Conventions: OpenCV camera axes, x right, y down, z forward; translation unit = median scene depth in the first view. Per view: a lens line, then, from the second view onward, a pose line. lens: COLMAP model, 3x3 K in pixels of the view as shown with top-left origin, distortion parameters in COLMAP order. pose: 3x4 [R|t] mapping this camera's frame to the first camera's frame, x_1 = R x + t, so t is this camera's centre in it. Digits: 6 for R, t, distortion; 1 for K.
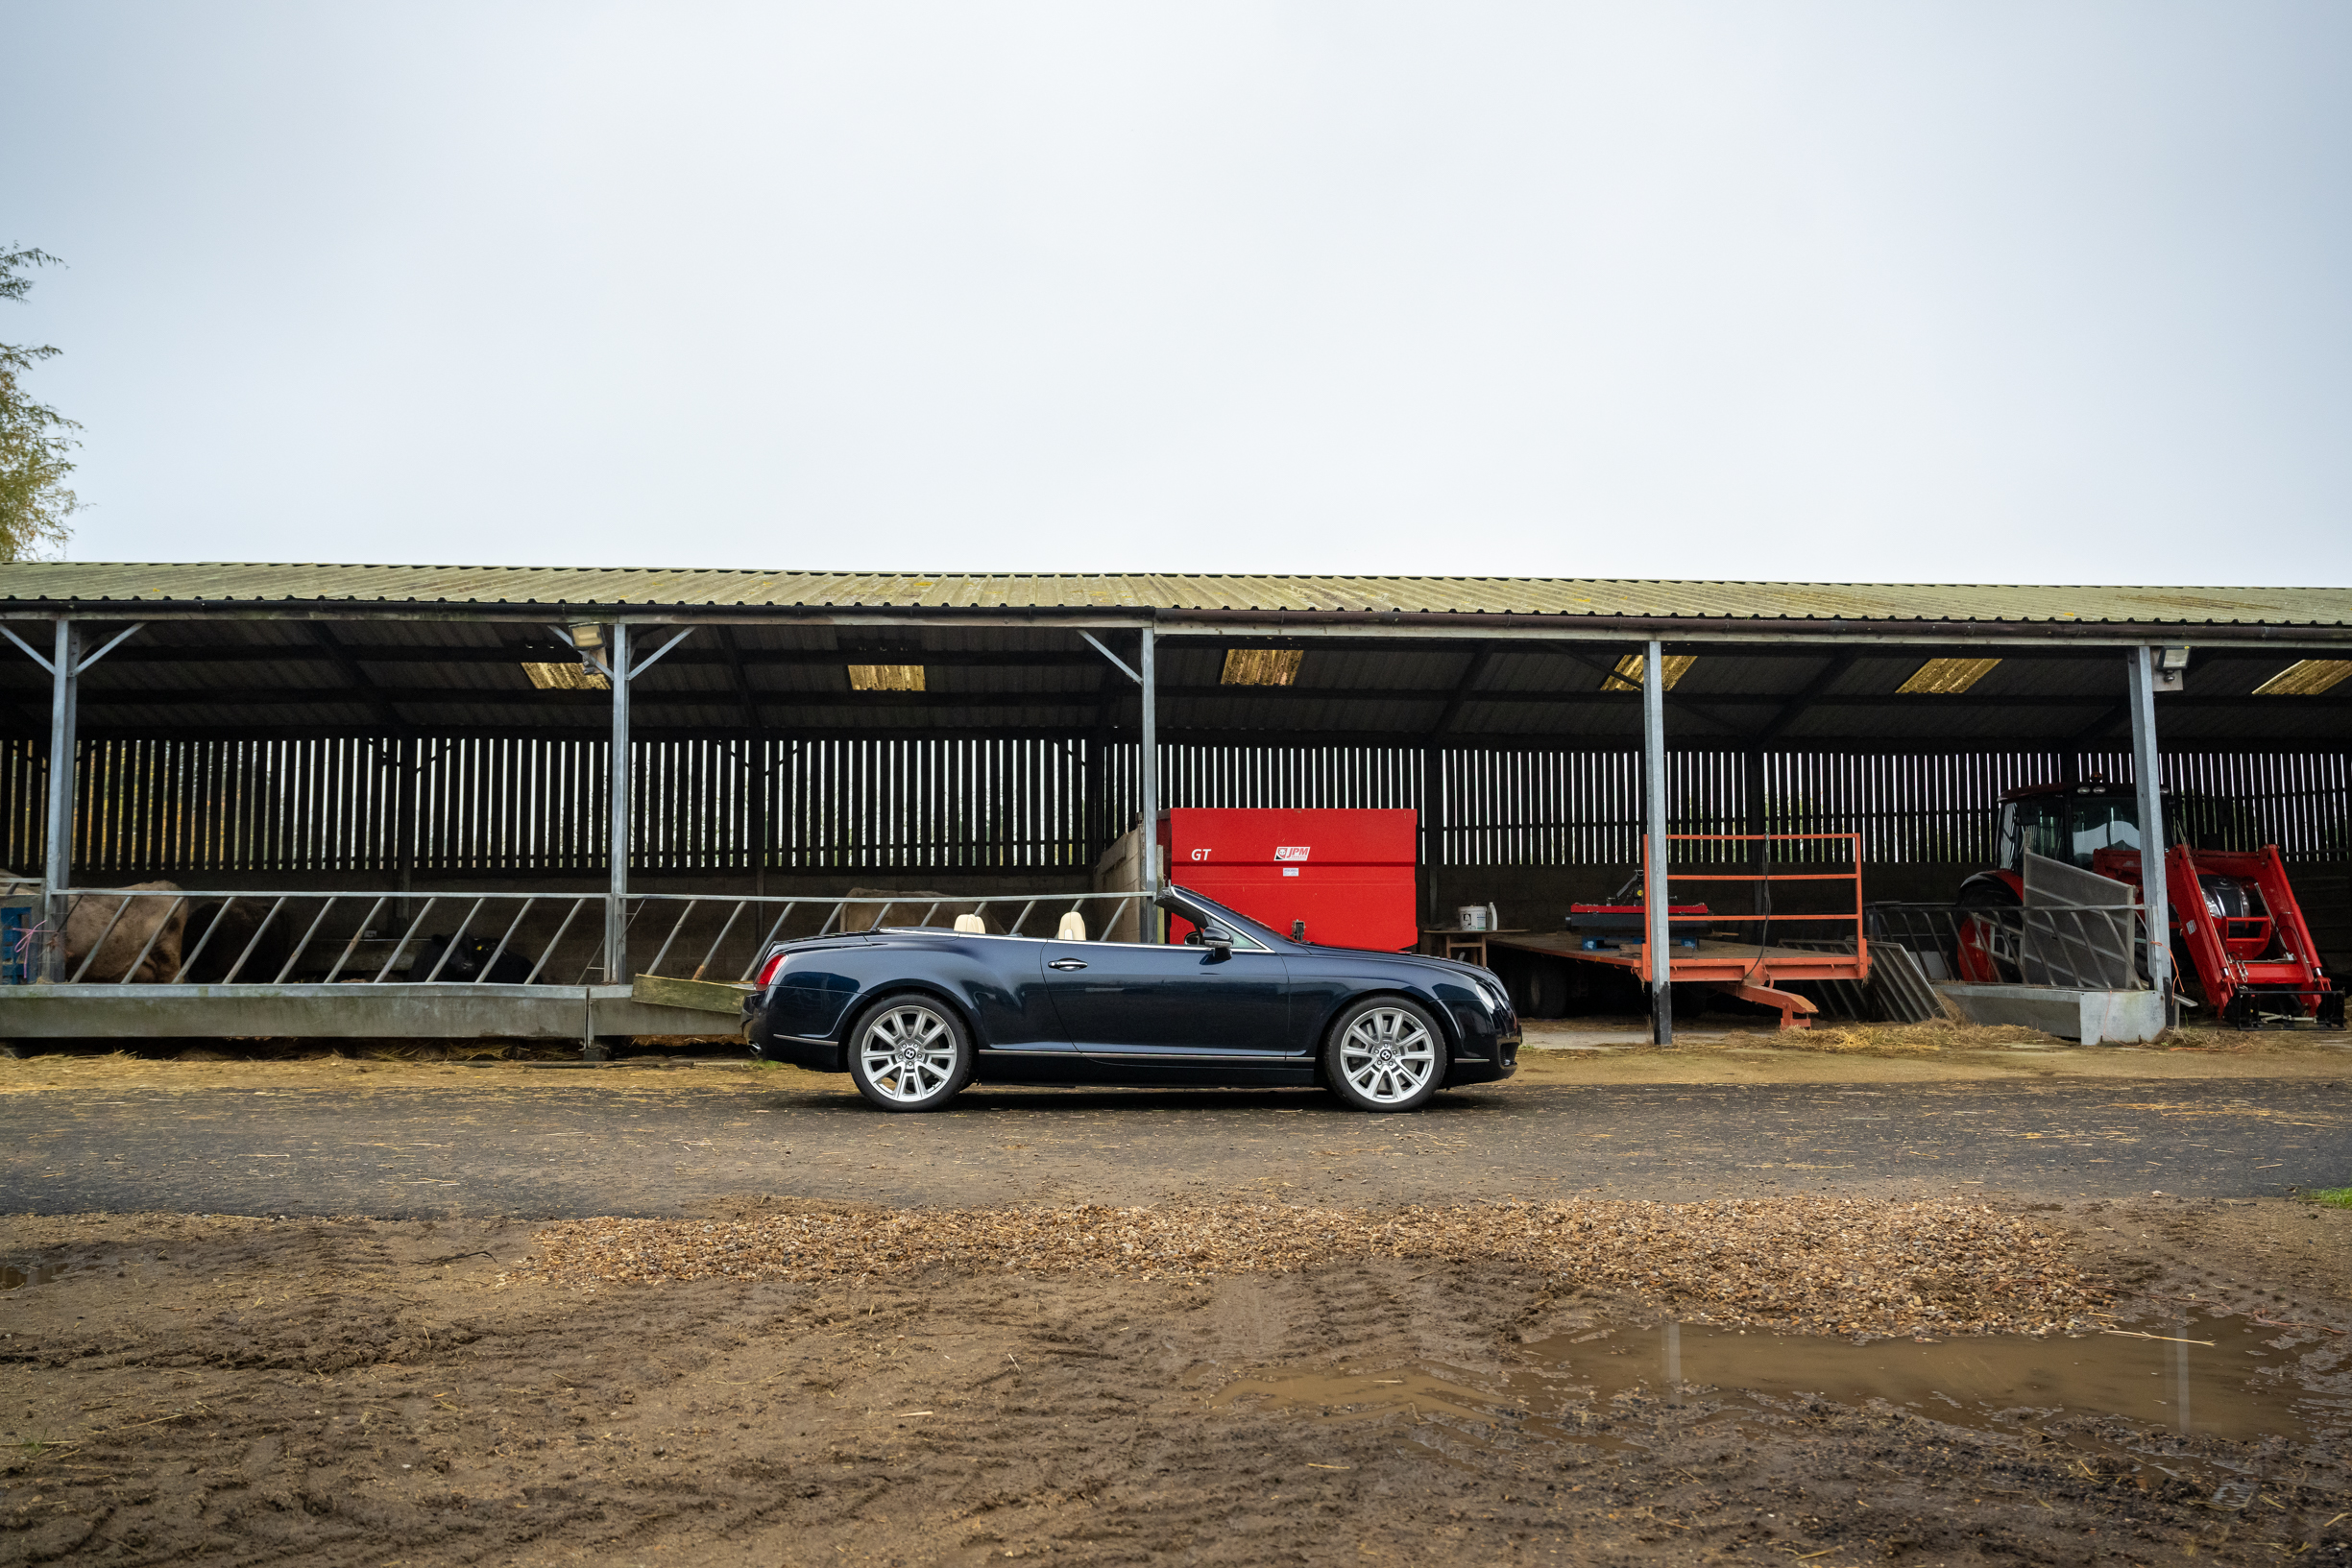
lens RADIAL K [[1824.1, 0, 1165.8], [0, 1824.1, 791.9], [0, 0, 1]] dist [-0.009156, 0.003963]
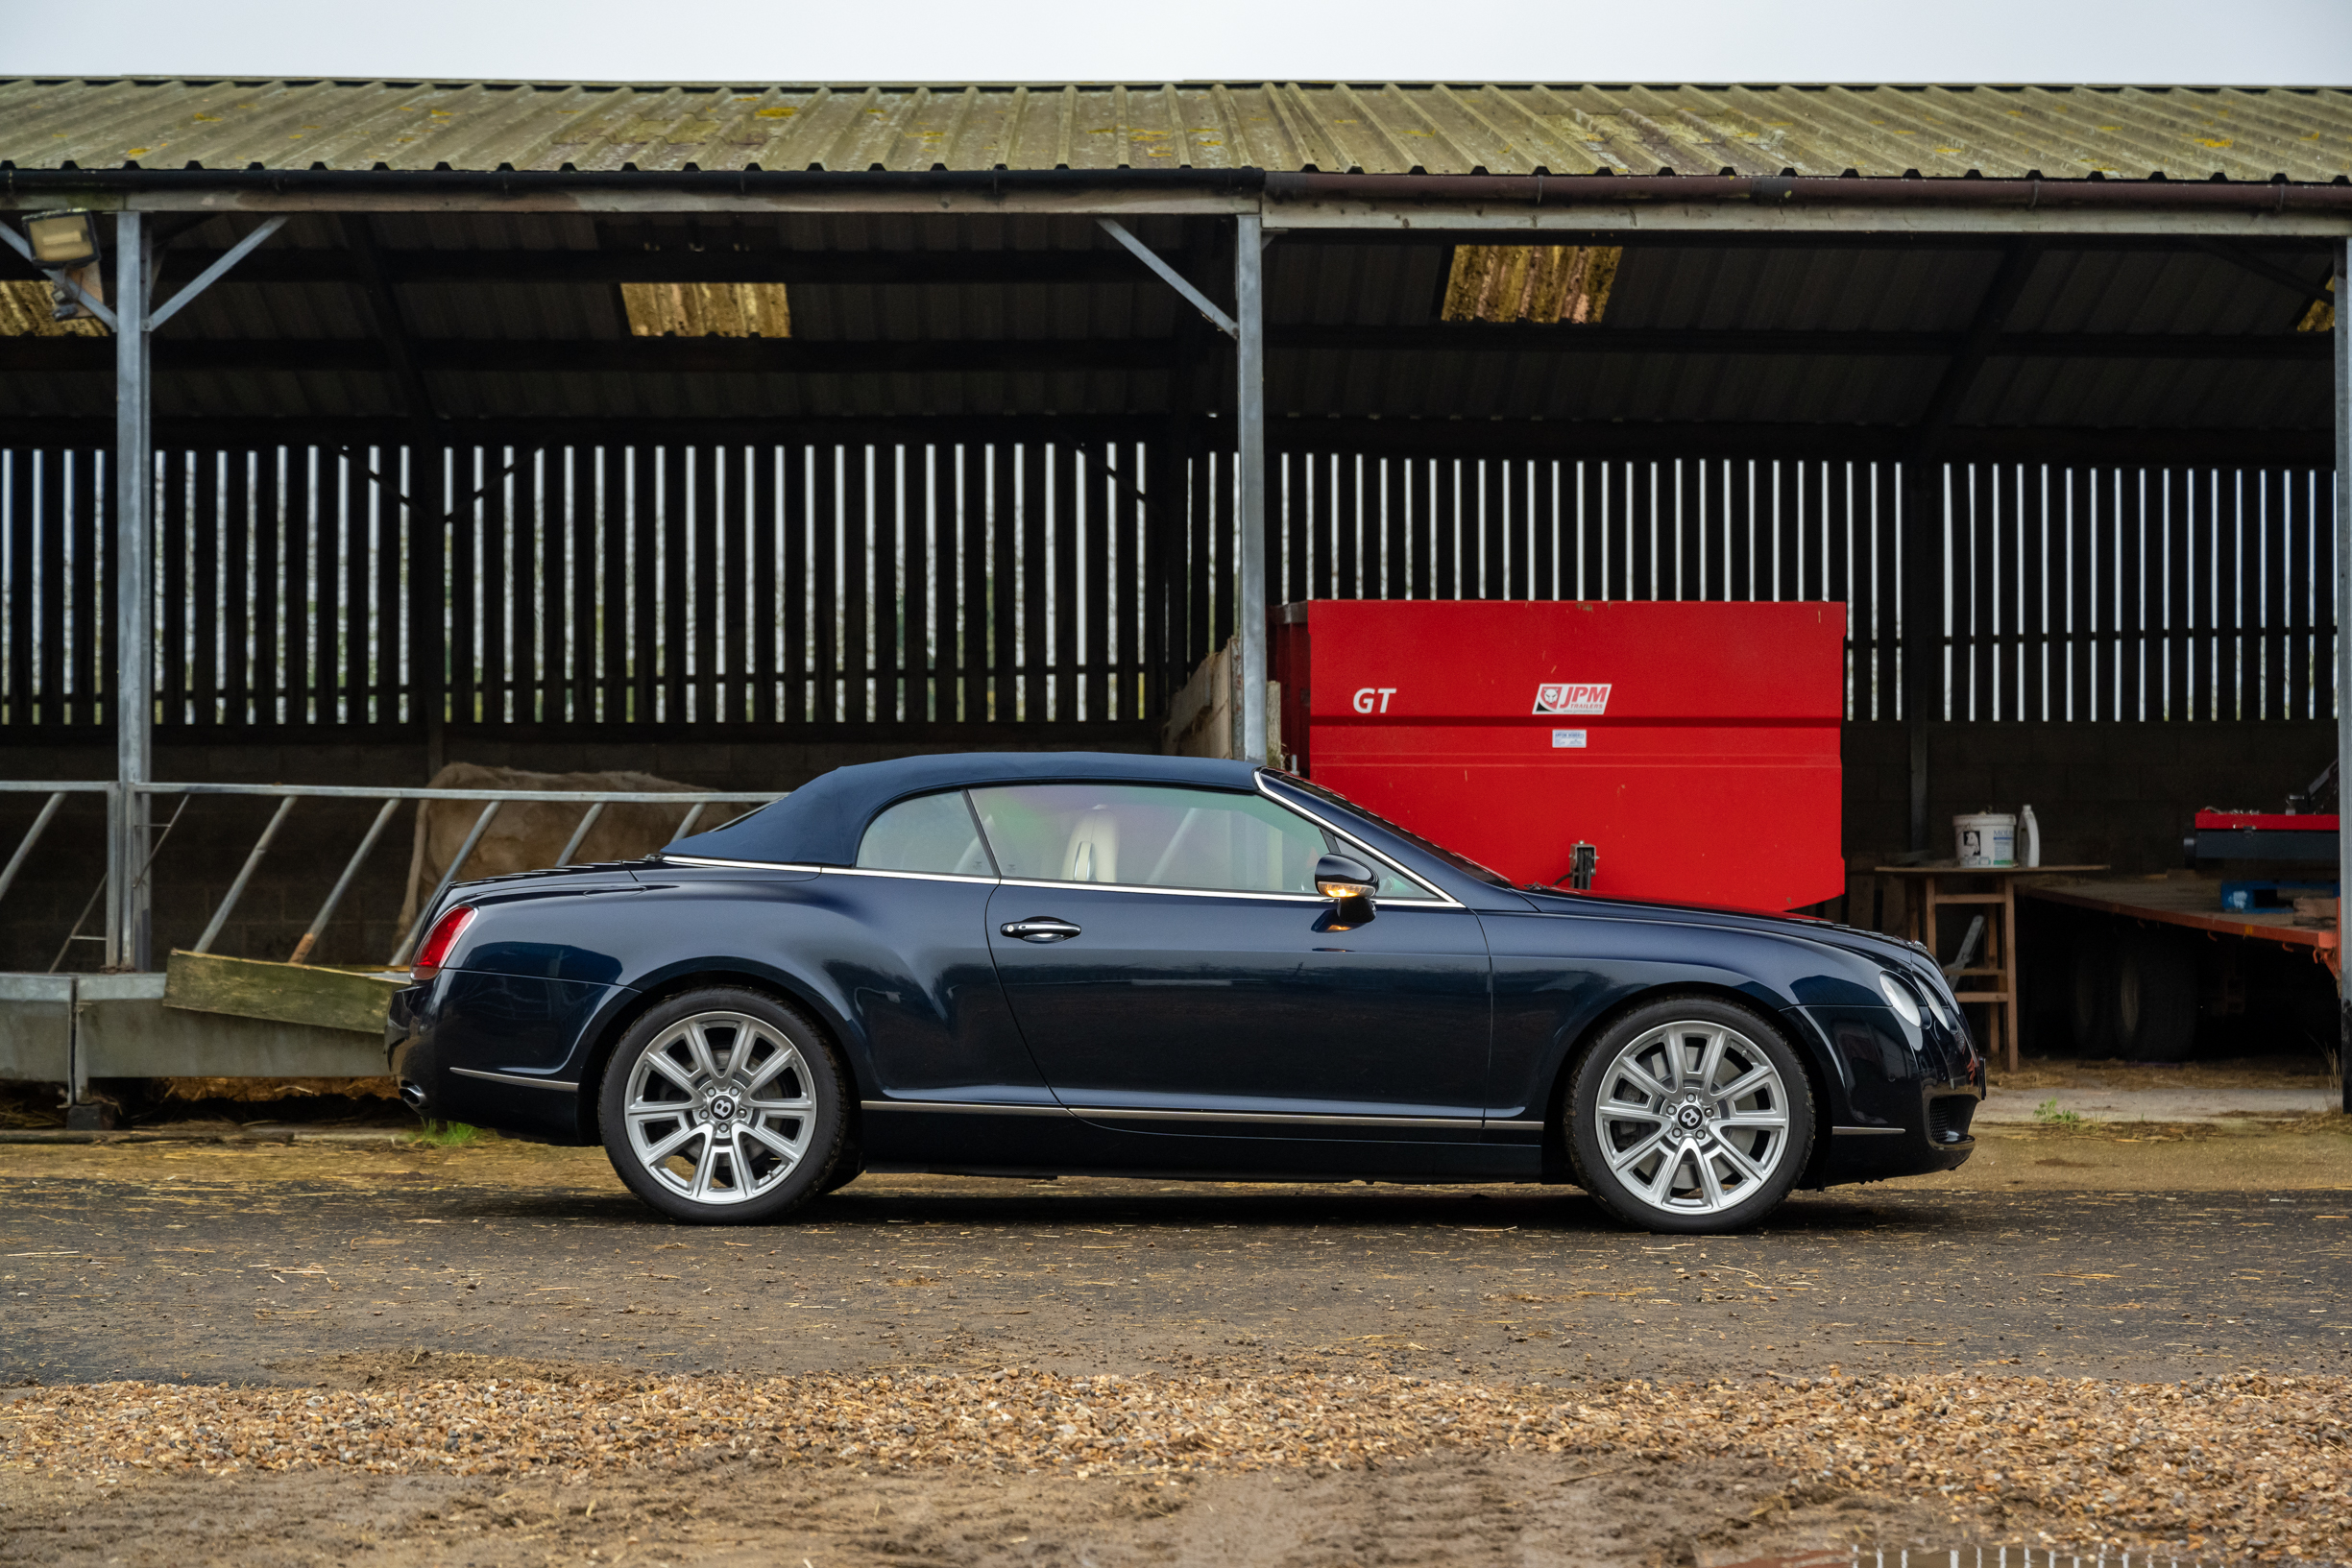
lens RADIAL K [[4343.0, 0, 1170.2], [0, 4343.0, 778.1], [0, 0, 1]] dist [0.012600, -0.103092]
pose [[0.998497, 0.002624, -0.054736, 0.040815], [0.000394, 0.998483, 0.055055, -0.009730], [0.054797, -0.054994, 0.996982, -0.148054]]
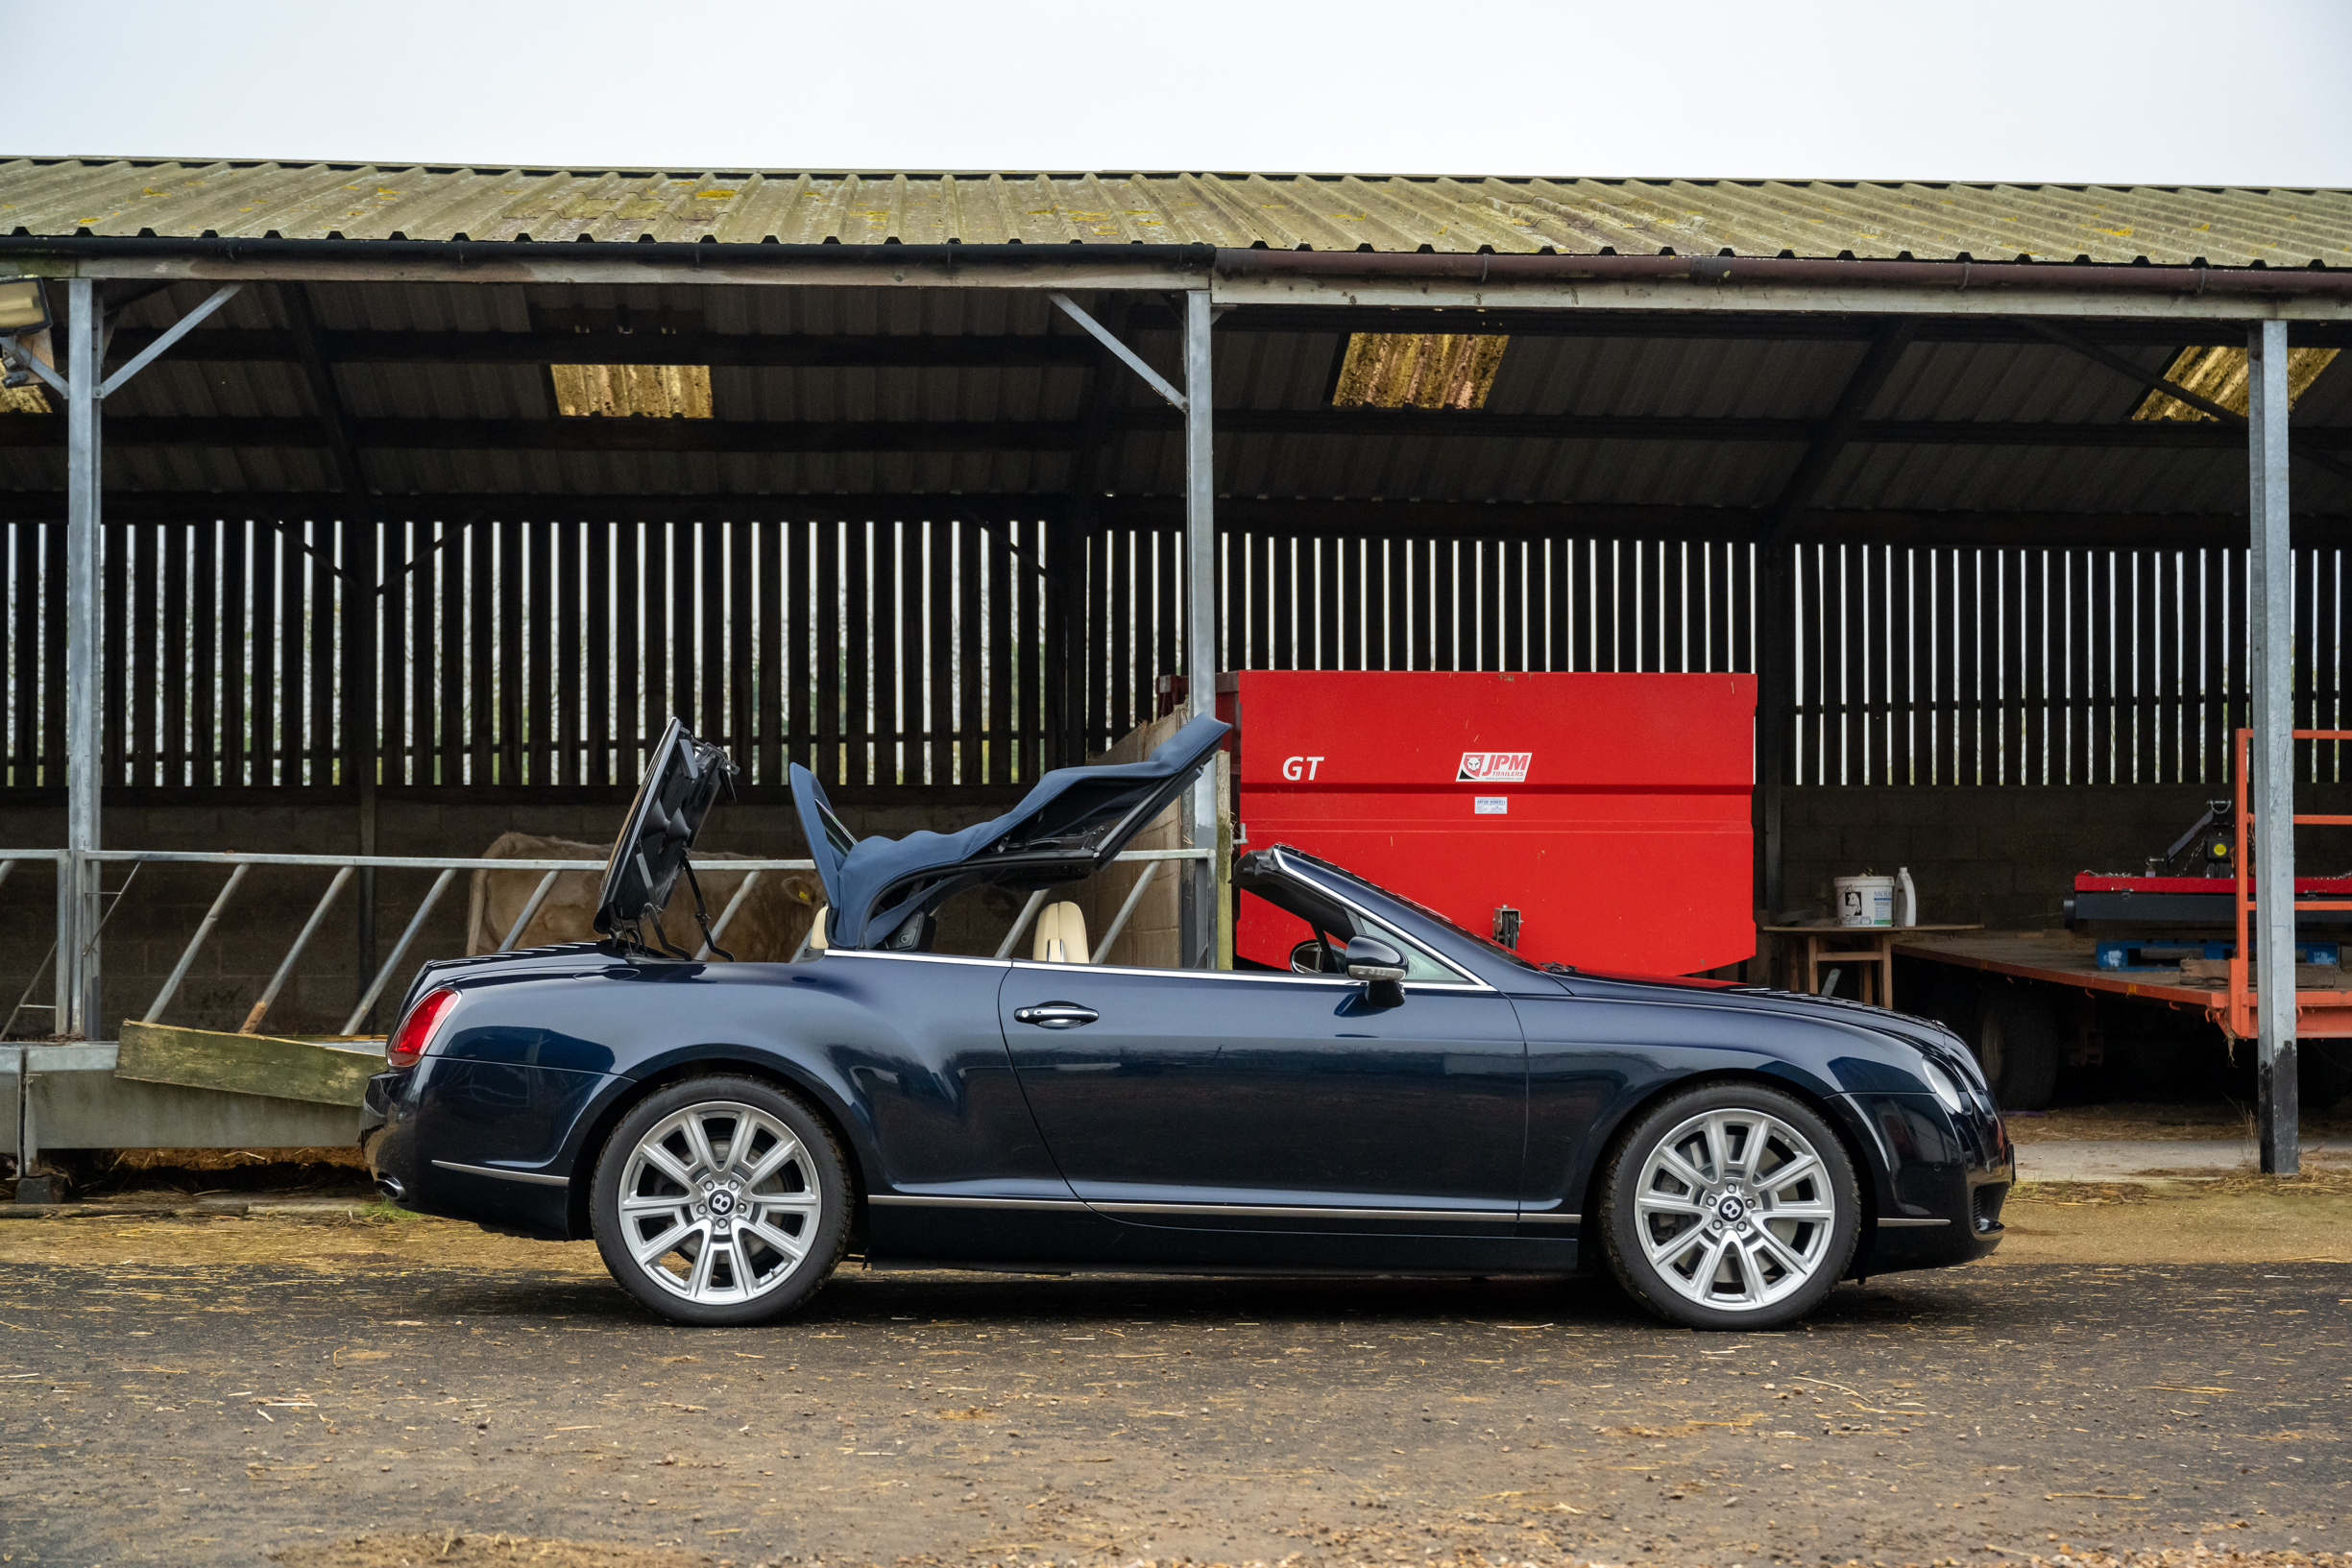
lens RADIAL K [[3749.8, 0, 1145.9], [0, 3749.8, 788.3], [0, 0, 1]] dist [0.008925, -0.037505]
pose [[0.999975, 0.003178, -0.006368, -0.022209], [-0.002884, 0.998952, 0.045677, -0.007227], [0.006506, -0.045658, 0.998936, 0.033271]]
